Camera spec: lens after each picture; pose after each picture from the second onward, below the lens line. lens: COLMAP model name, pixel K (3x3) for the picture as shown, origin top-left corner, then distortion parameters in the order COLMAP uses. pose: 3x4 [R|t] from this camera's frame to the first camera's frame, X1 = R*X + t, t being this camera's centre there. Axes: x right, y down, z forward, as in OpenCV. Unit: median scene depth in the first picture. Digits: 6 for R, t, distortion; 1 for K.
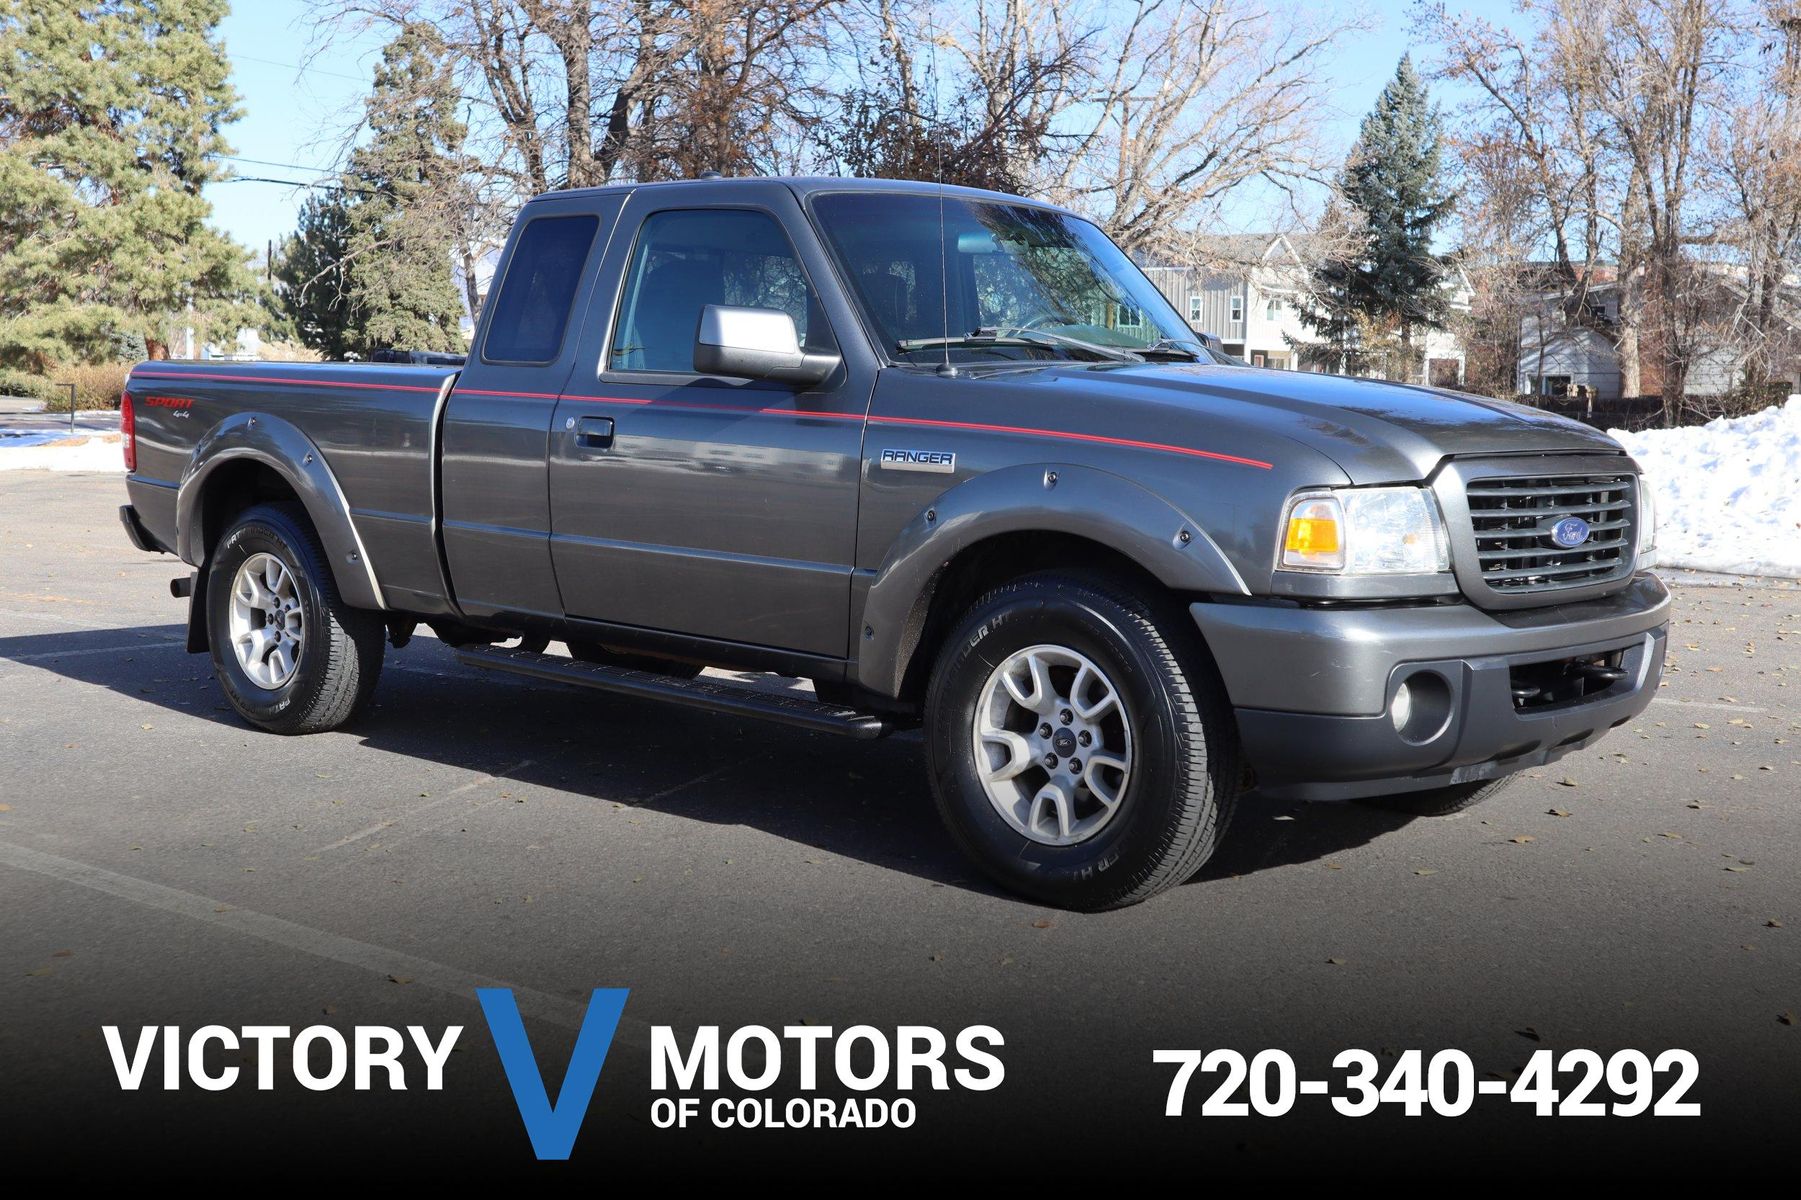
lens RADIAL K [[2219.0, 0, 900.5], [0, 2219.0, 600.0], [0, 0, 1]] dist [-0.000544, 0.213785]
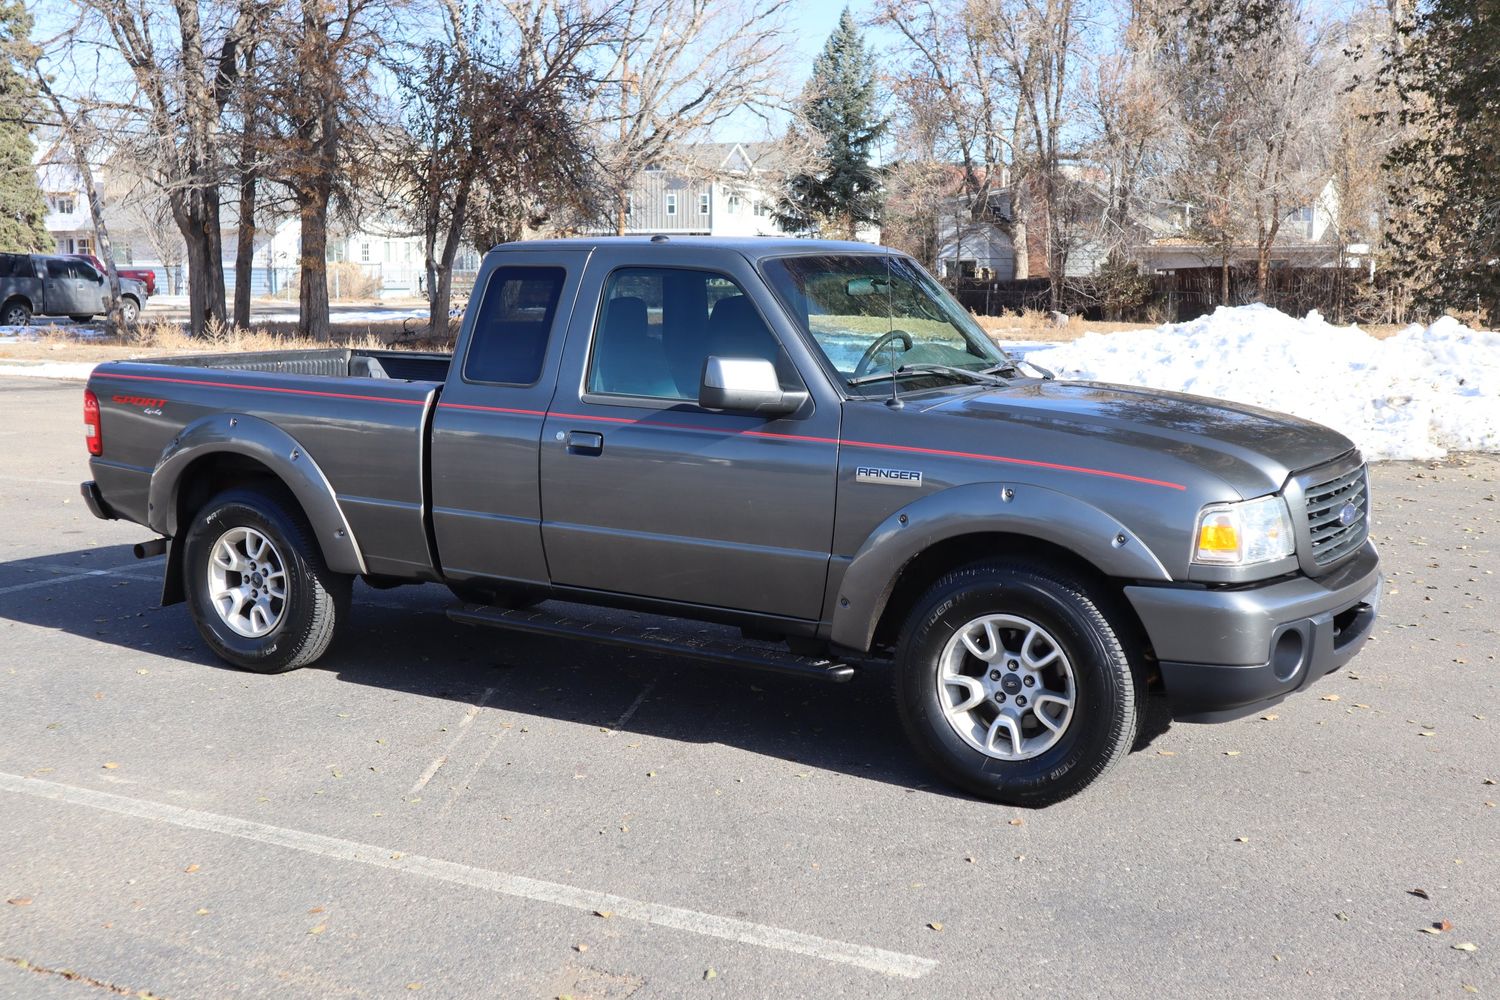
lens RADIAL K [[1803.5, 0, 750.0], [0, 1803.5, 500.0], [0, 0, 1]] dist [0.016253, 0.051594]
pose [[0.979727, -0.039694, 0.196366, -0.053968], [0.031381, 0.998482, 0.045269, -0.018879], [-0.197865, -0.038189, 0.979485, -0.008624]]
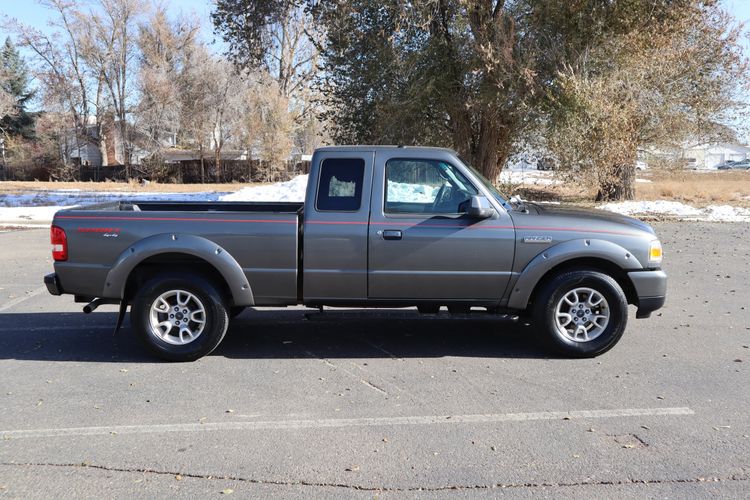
lens RADIAL K [[760.4, 0, 375.0], [0, 760.4, 250.0], [0, 0, 1]] dist [0.007438, 0.024111]
pose [[0.700443, -0.101156, 0.706504, -0.188004], [0.076036, 0.994848, 0.067057, -0.027054], [-0.709647, 0.006750, 0.704525, 0.065731]]
